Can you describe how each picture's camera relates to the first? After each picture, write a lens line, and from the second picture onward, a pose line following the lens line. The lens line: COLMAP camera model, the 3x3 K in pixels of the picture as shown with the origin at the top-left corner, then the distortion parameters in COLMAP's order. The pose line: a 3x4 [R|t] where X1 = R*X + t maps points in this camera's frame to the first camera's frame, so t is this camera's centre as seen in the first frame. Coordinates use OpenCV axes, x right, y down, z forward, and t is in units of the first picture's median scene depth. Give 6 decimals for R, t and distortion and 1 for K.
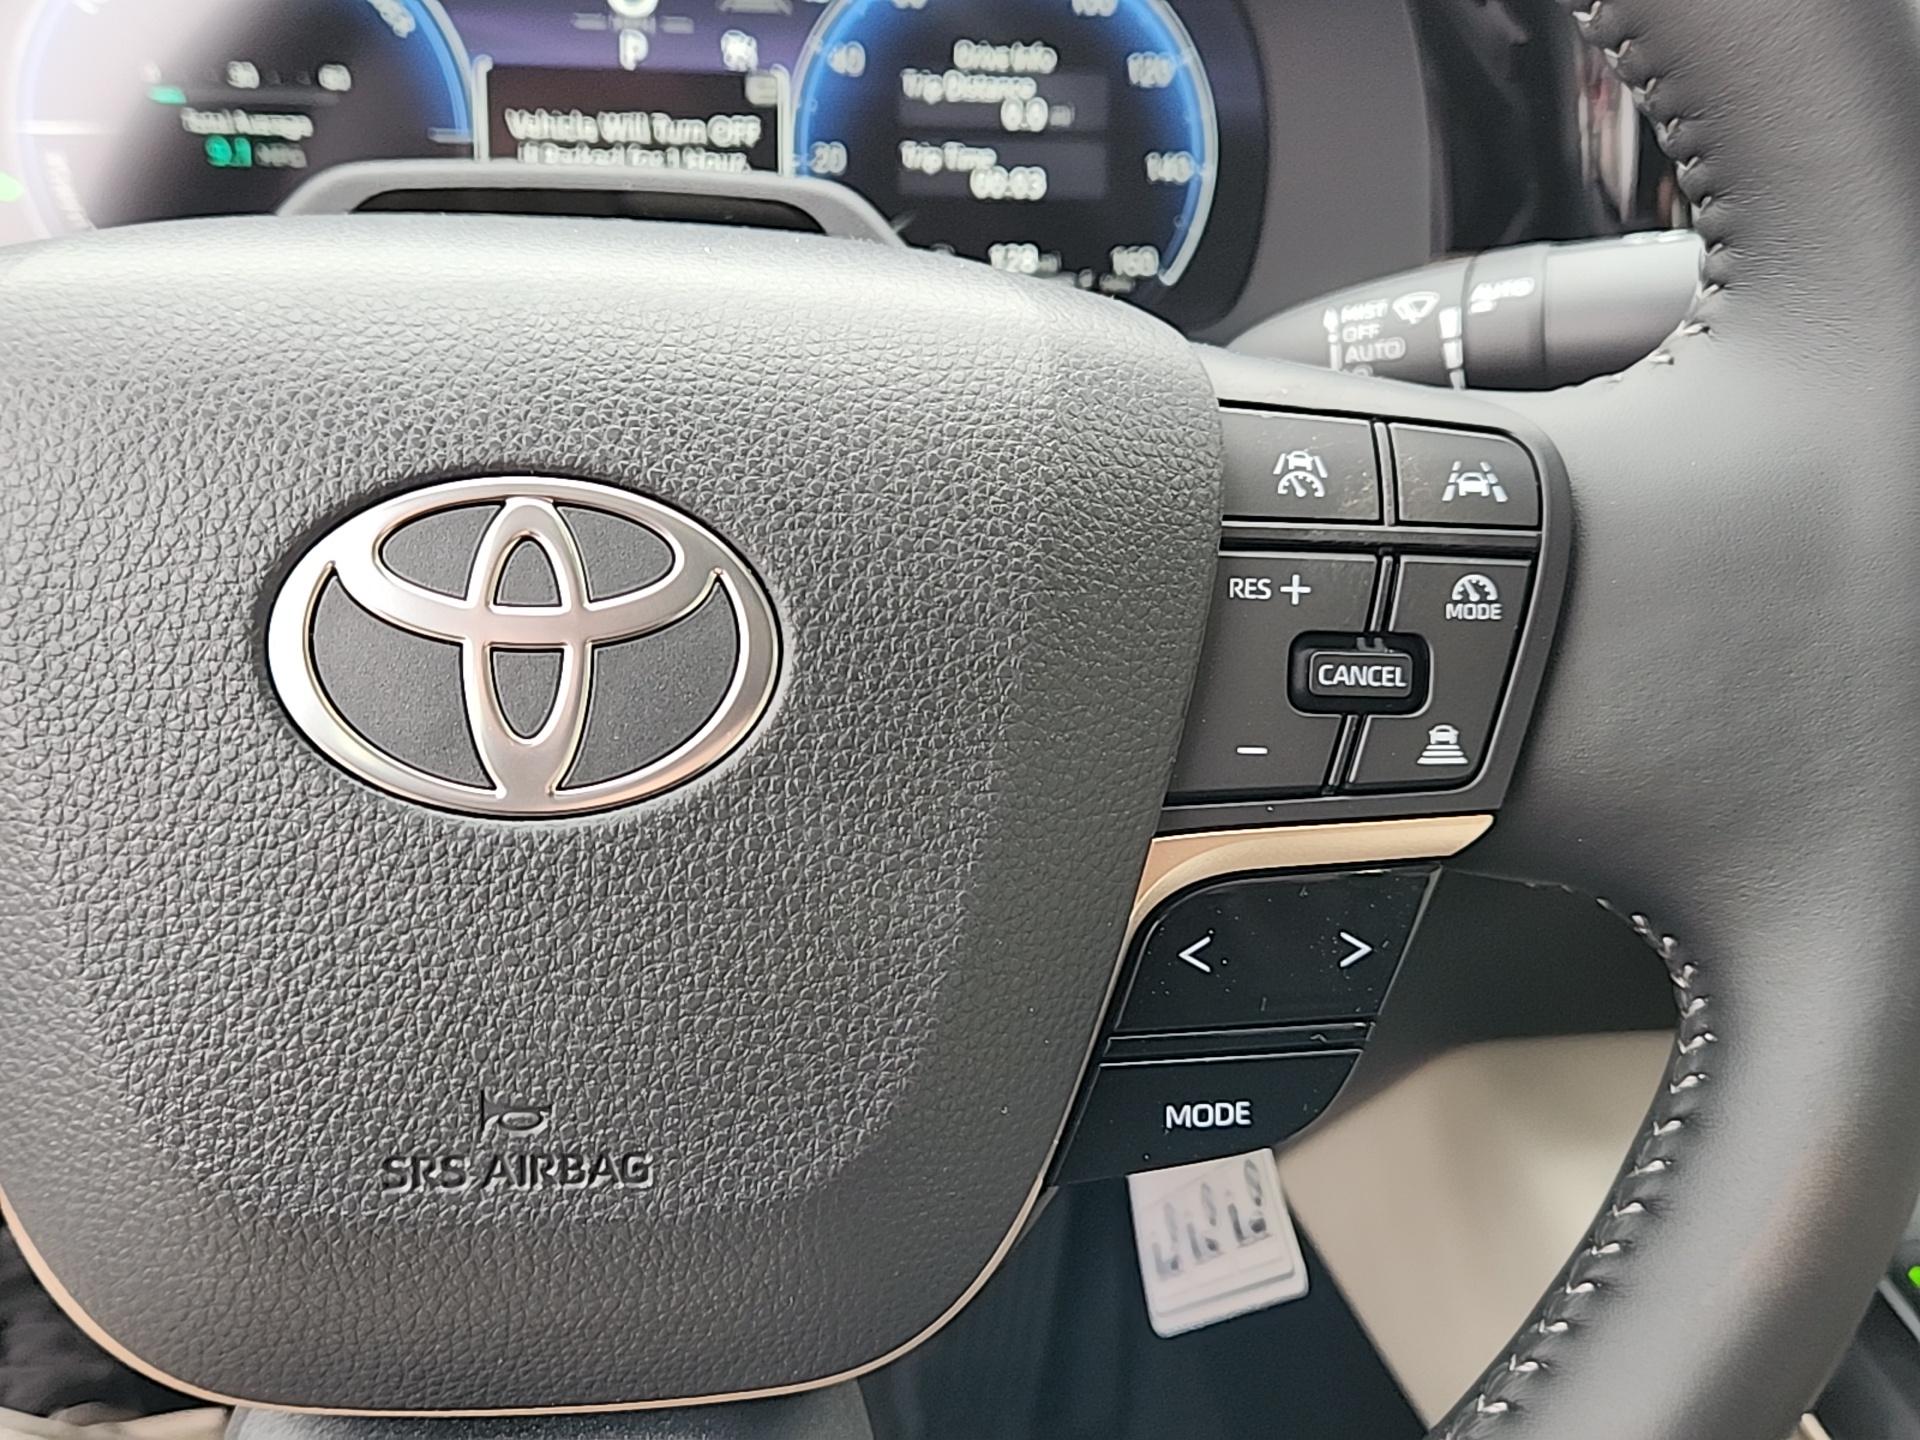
lens RADIAL K [[1658.1, 0, 960.0], [0, 1658.1, 720.0], [0, 0, 1]] dist [0.070262, -0.076009]
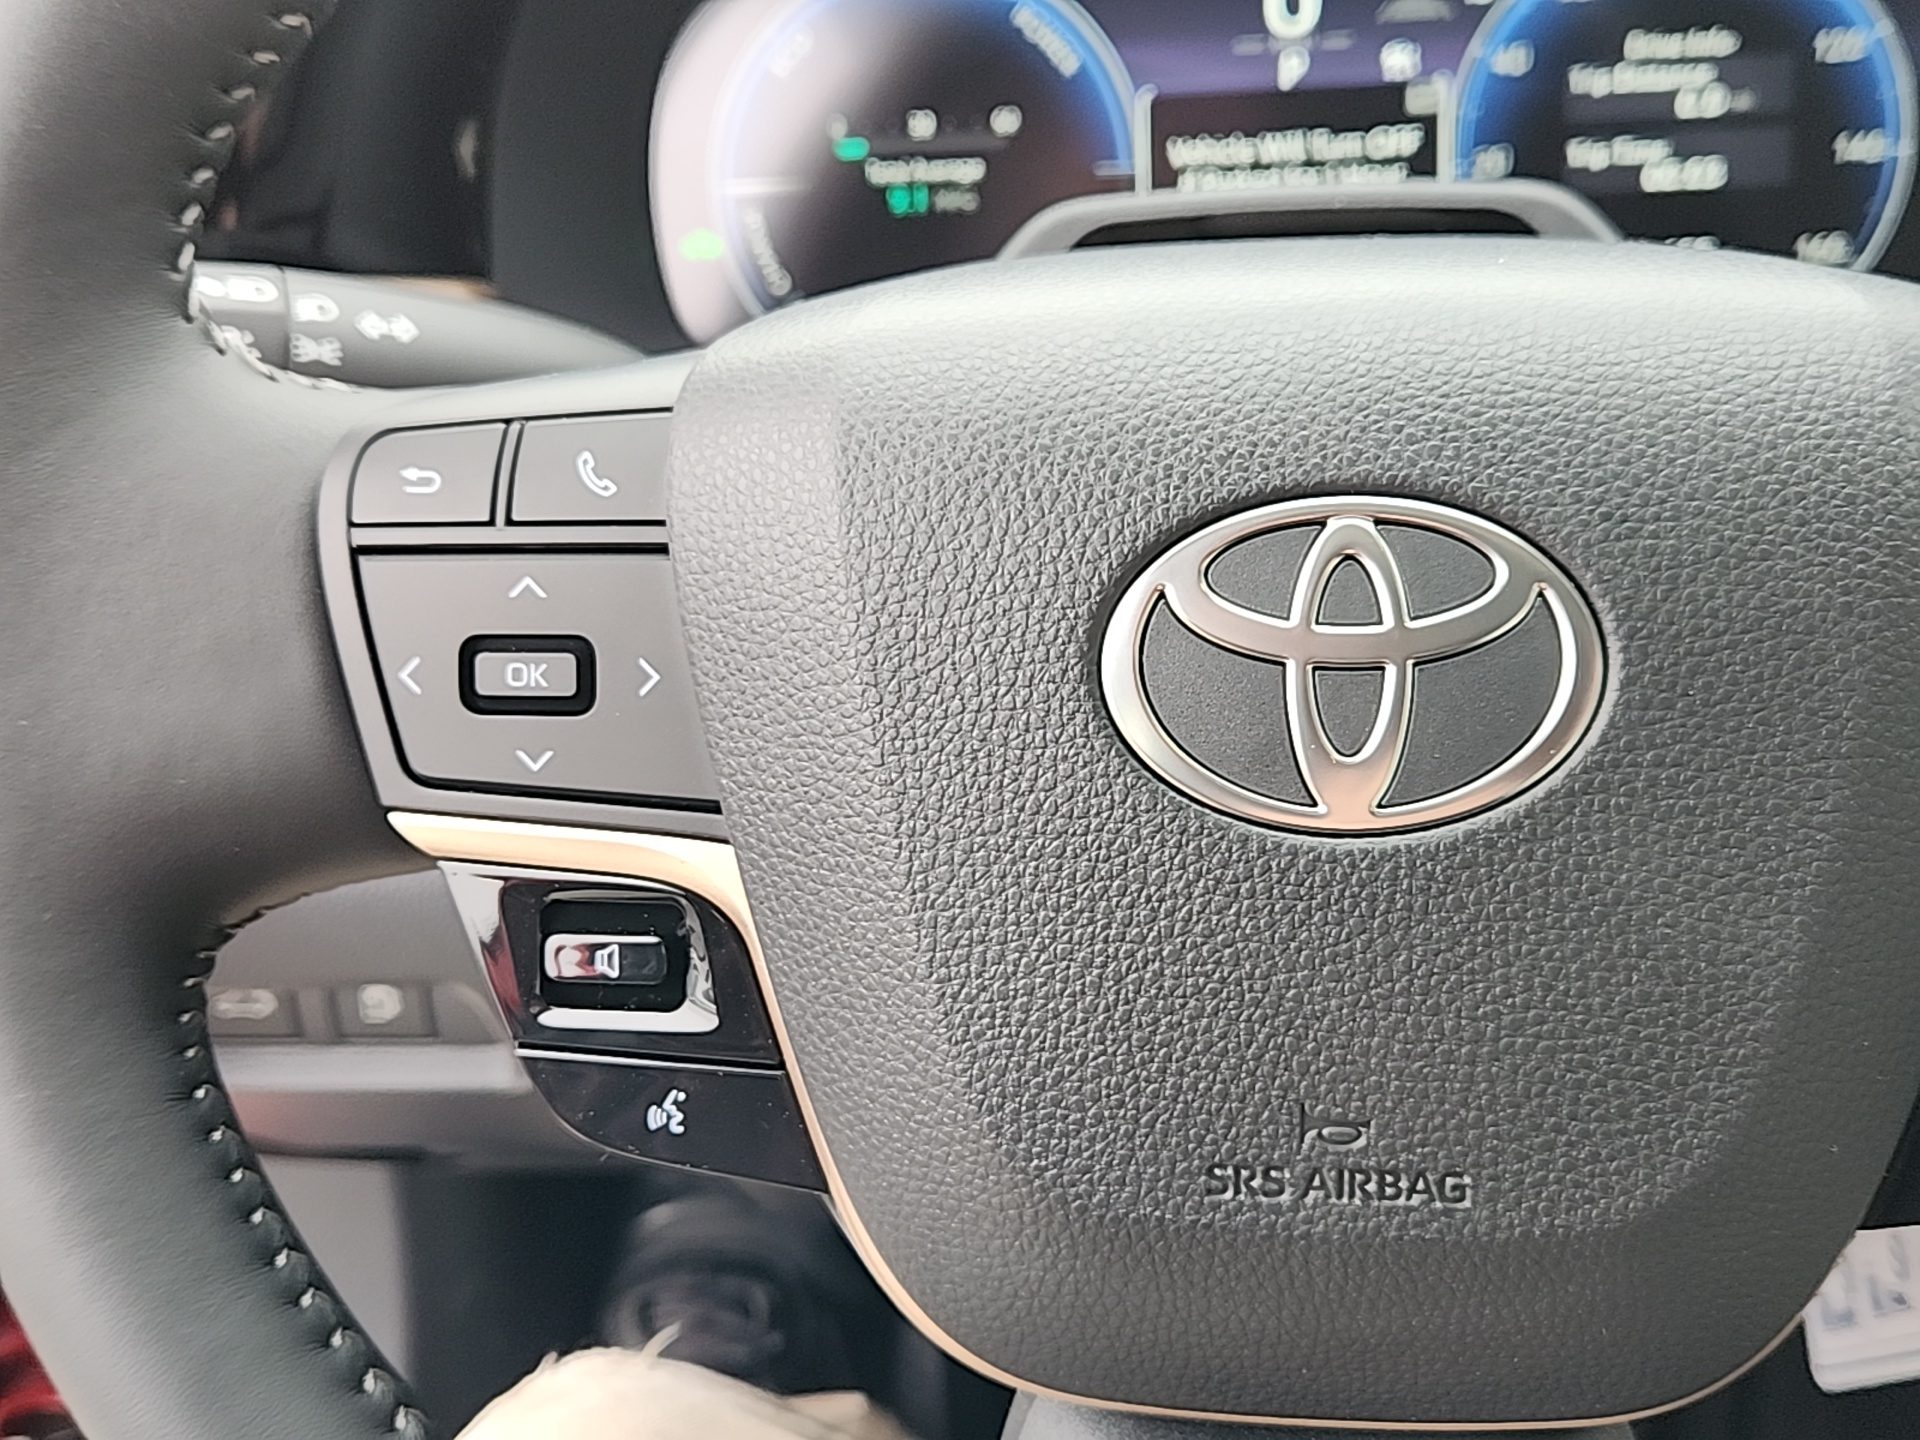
lens RADIAL K [[1664.8, 0, 958.4], [0, 1664.8, 738.3], [0, 0, 1]] dist [0.062855, -0.062068]
pose [[0.983688, -0.003603, -0.179846, -0.309977], [0.003552, 0.999994, -0.000610, -0.000033], [0.179847, -0.000038, 0.983695, -0.036519]]
